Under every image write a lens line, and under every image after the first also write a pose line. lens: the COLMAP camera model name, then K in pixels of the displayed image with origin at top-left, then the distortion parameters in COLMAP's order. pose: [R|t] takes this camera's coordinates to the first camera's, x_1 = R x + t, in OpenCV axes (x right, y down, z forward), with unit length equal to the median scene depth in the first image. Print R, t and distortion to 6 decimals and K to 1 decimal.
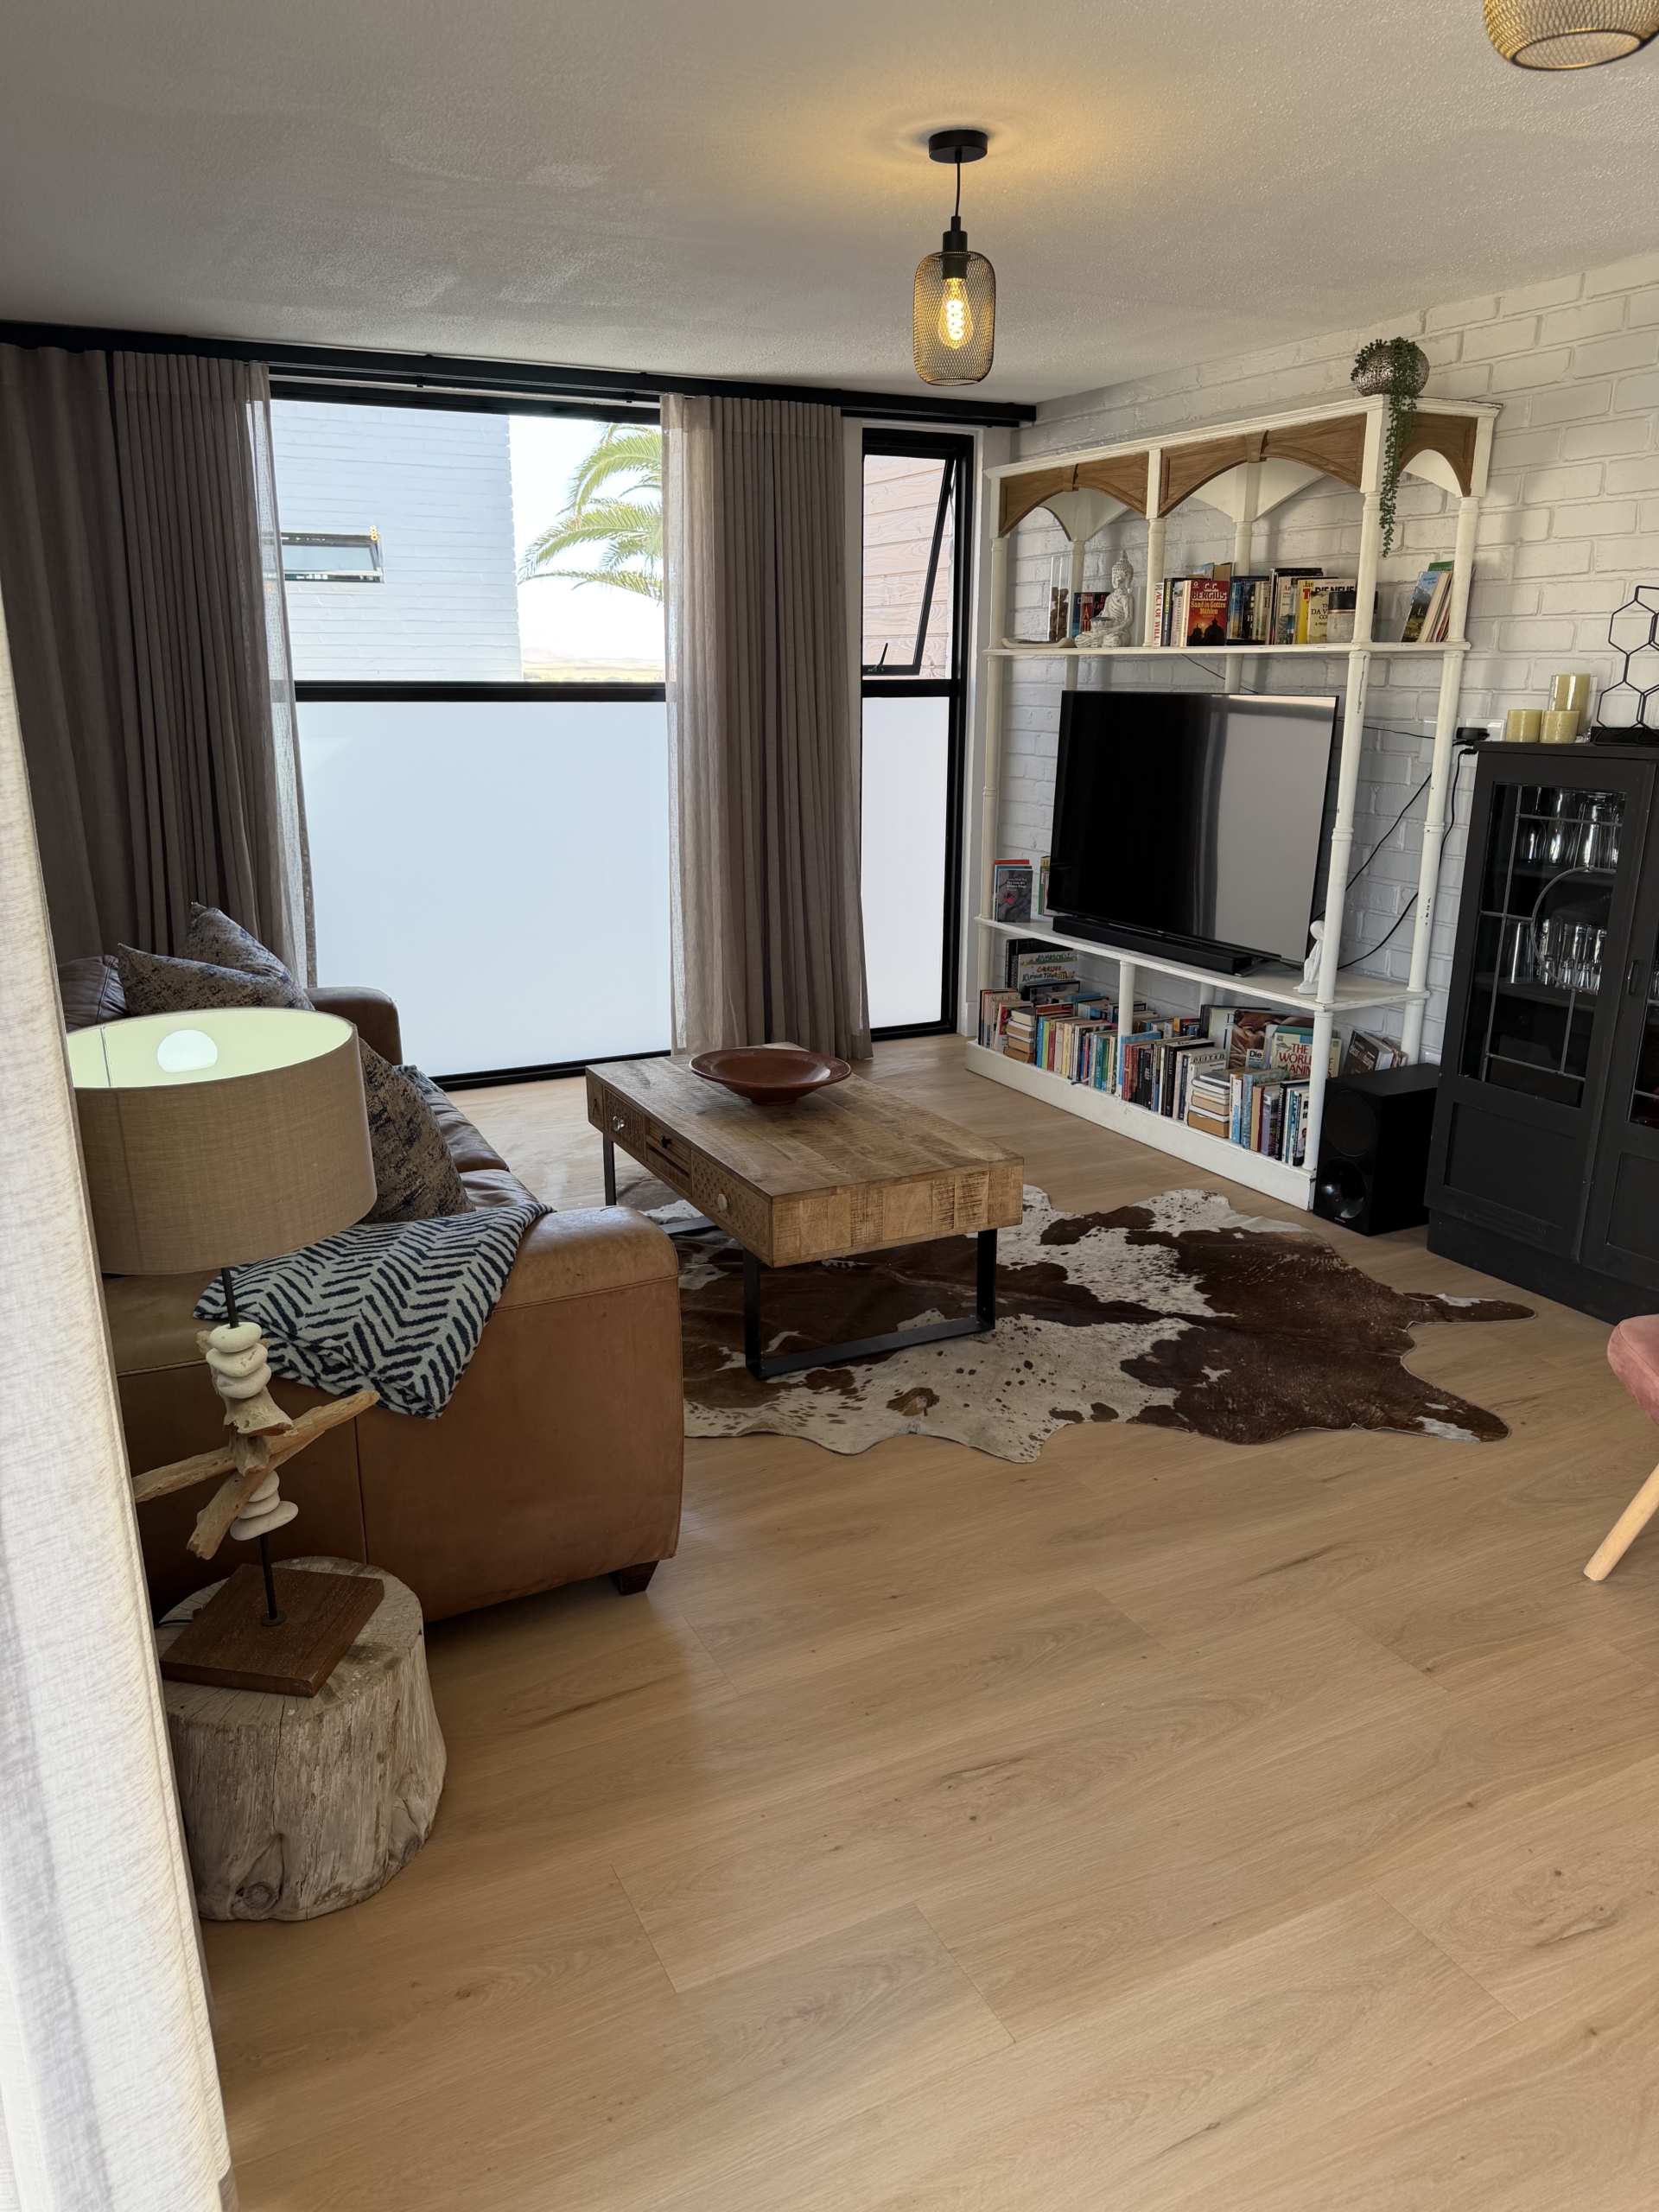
lens RADIAL K [[1590.9, 0, 829.5], [0, 1590.9, 1106.0], [0, 0, 1]] dist [-0.013188, -0.000203]
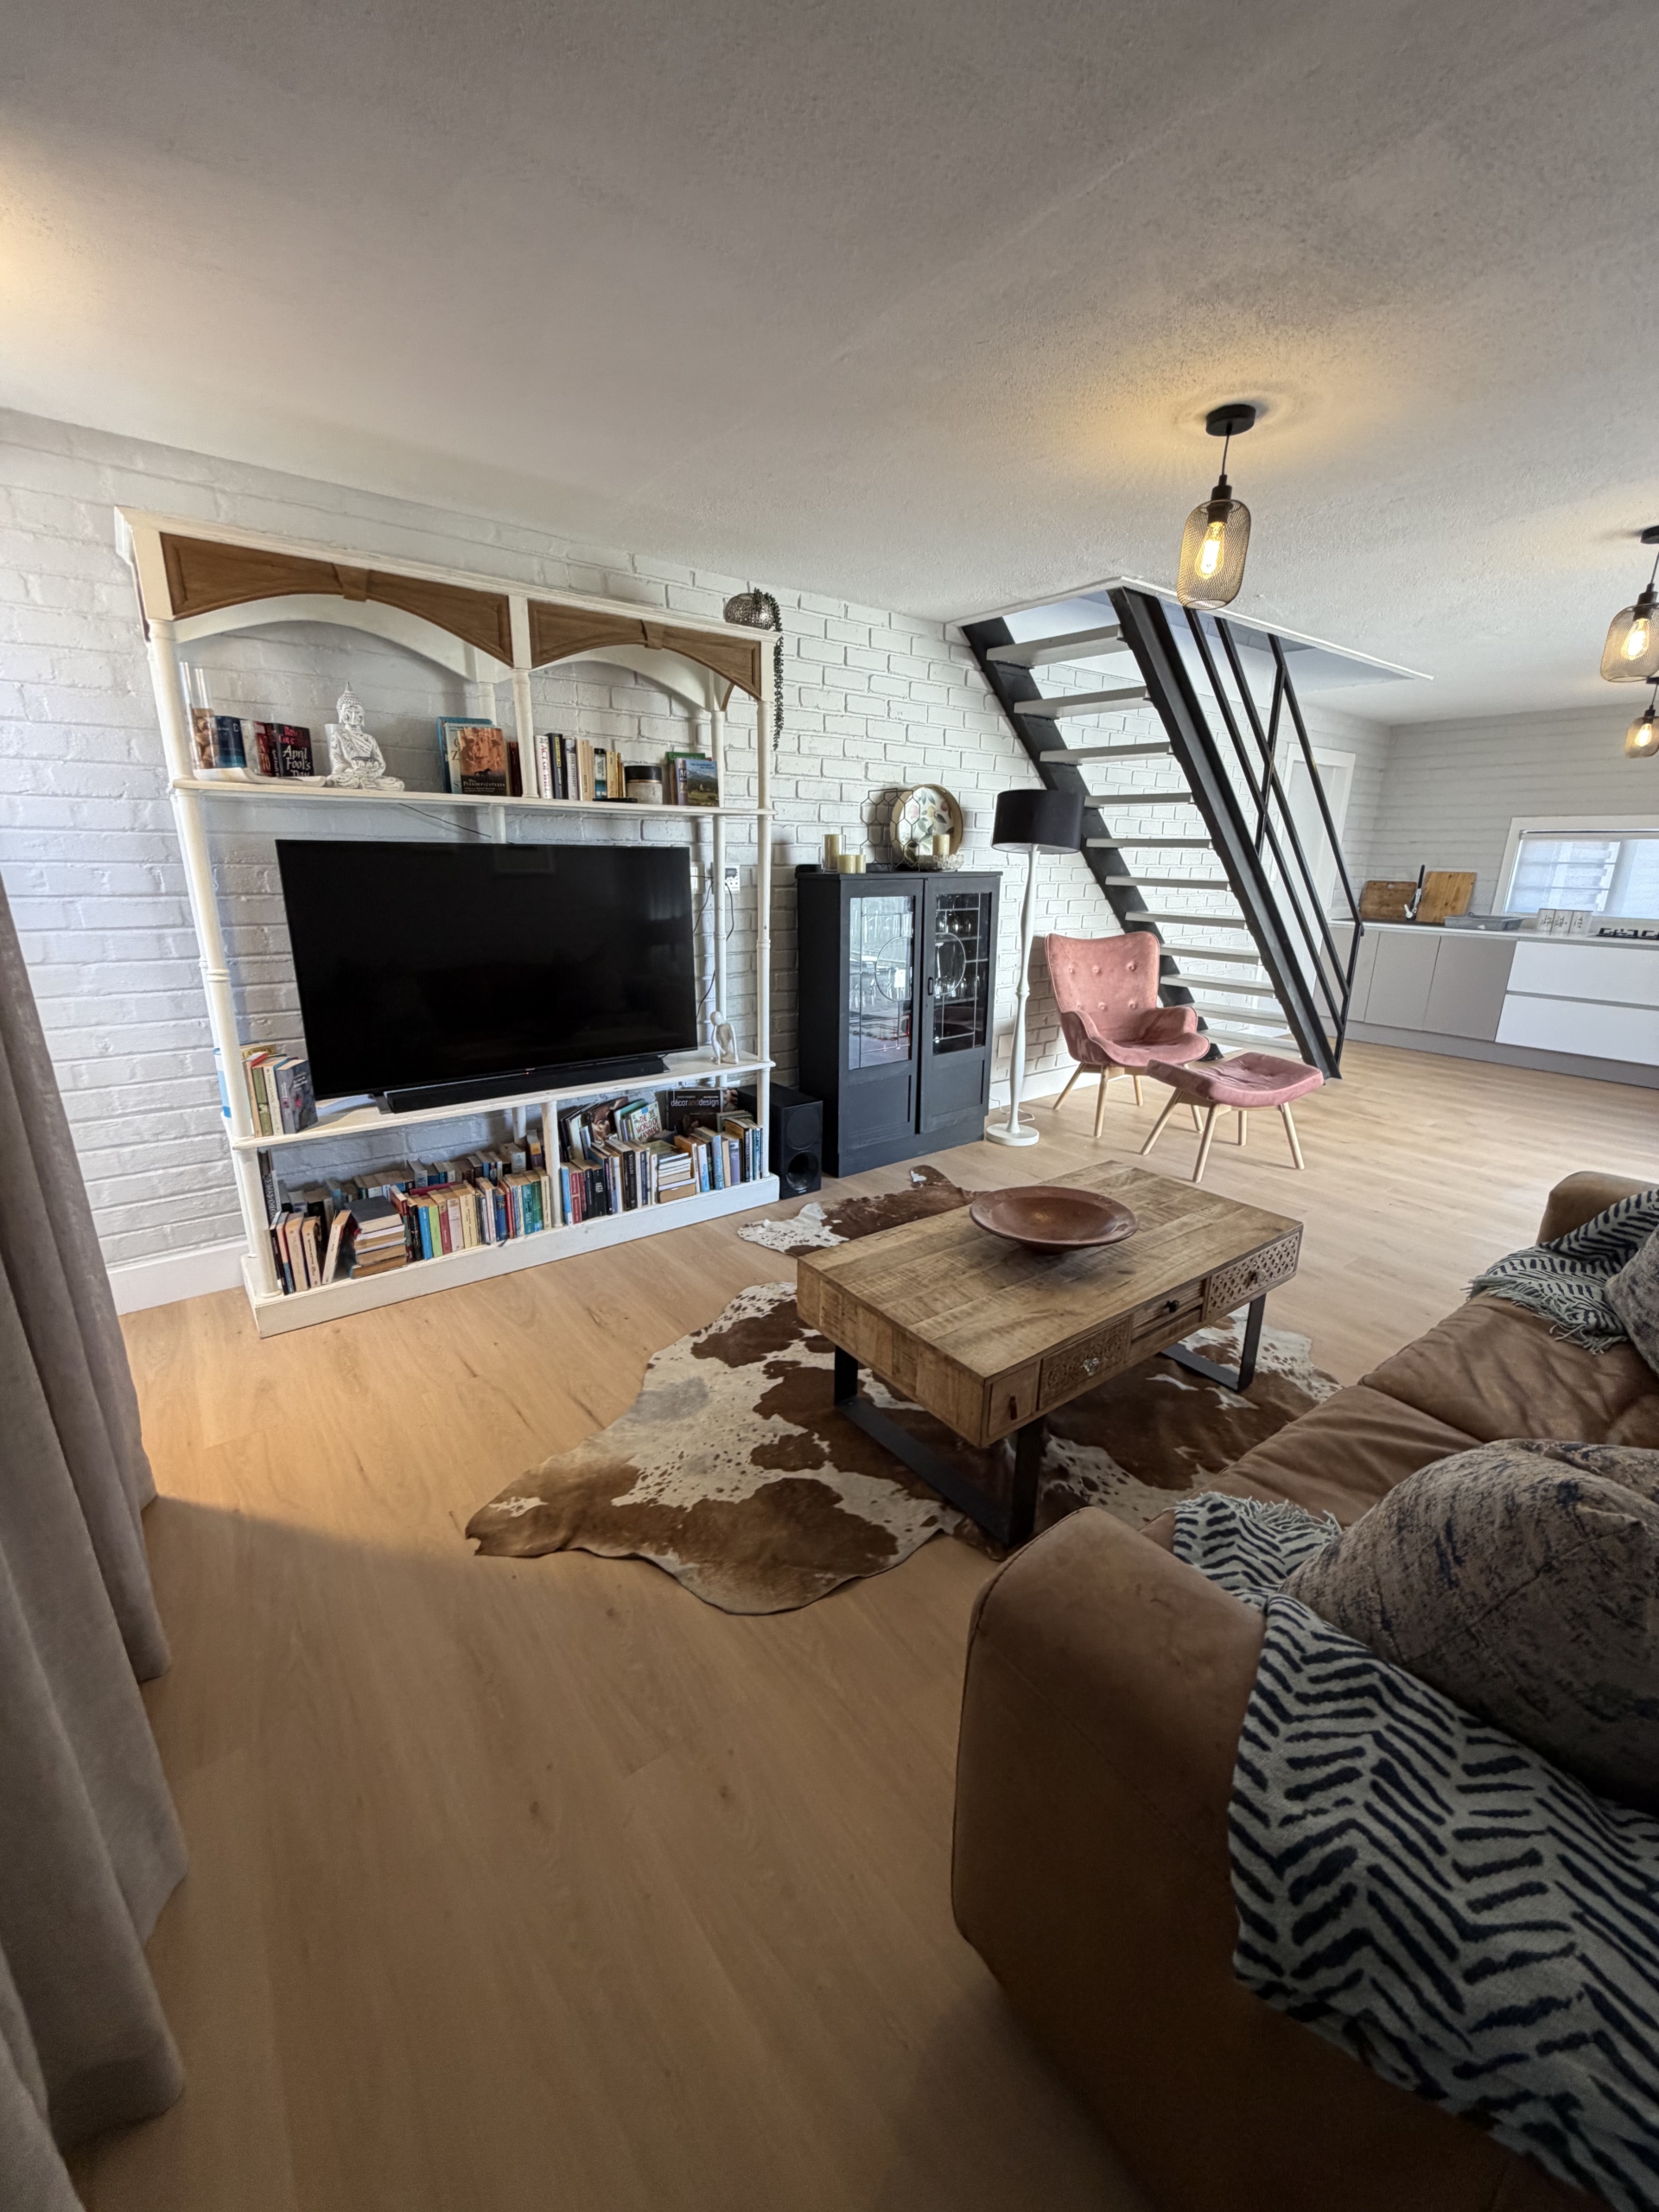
lens RADIAL K [[894.5, 0, 829.5], [0, 894.5, 1106.0], [0, 0, 1]] dist [0.001409, 0.000132]
pose [[-0.177563, -0.272142, 0.945733, -0.446033], [0.250777, 0.916765, 0.310890, -0.247758], [-0.951621, 0.292370, -0.094537, 0.962057]]
